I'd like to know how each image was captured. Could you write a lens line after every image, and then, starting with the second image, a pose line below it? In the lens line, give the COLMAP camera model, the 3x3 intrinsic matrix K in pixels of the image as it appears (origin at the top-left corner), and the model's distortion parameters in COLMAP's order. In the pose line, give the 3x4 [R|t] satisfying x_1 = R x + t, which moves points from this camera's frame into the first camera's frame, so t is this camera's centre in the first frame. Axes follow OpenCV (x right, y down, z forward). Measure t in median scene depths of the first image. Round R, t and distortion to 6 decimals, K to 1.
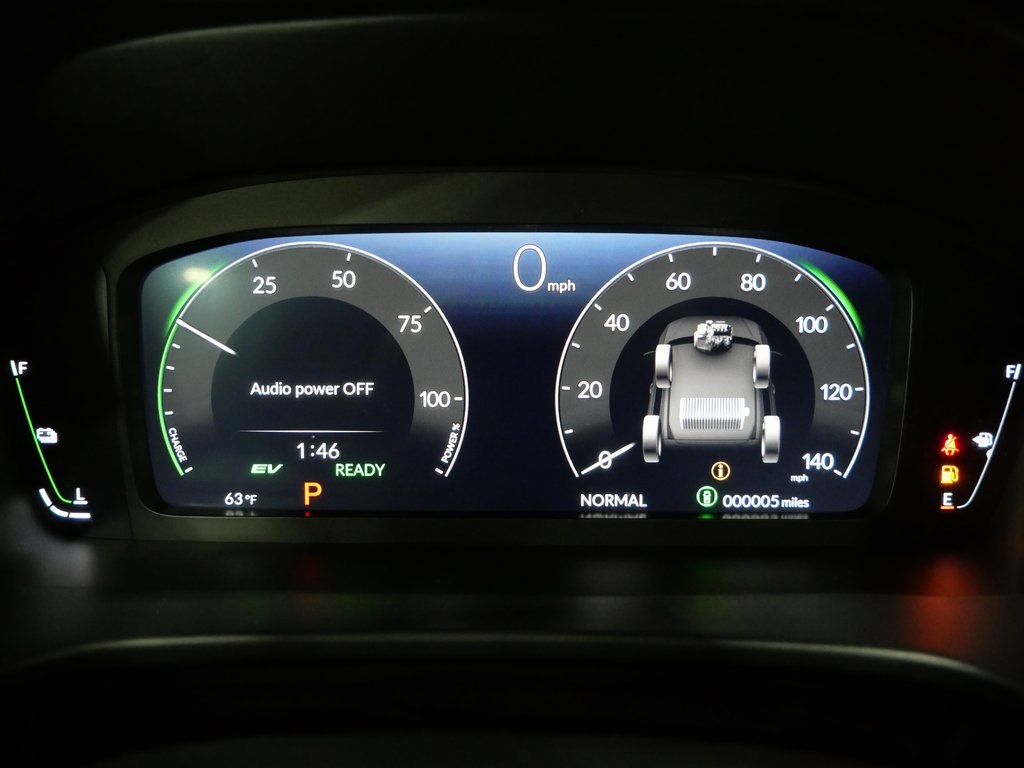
lens RADIAL K [[896.3, 0, 512.0], [0, 896.3, 384.0], [0, 0, 1]] dist [-0.004555, -0.003120]
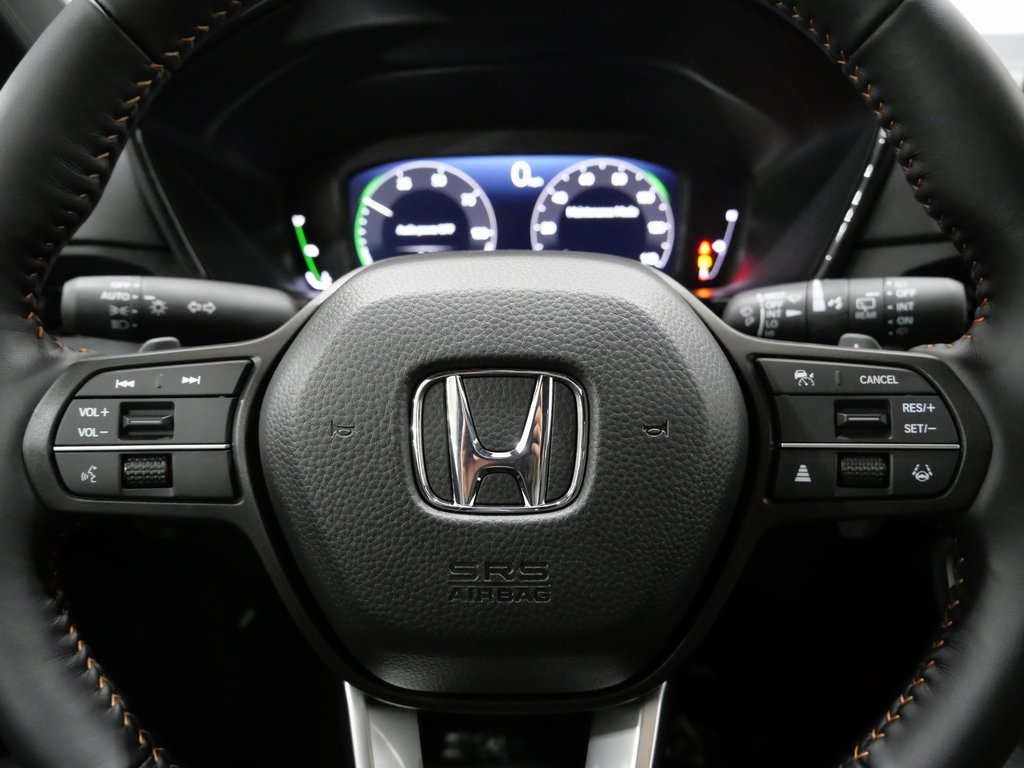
lens RADIAL K [[714.4, 0, 510.2], [0, 714.4, 380.9], [0, 0, 1]] dist [-0.028554, 0.002978]
pose [[0.999890, -0.014660, 0.002083, -0.018369], [0.014519, 0.998309, 0.056285, 0.289816], [-0.002904, -0.056249, 0.998413, -0.828270]]
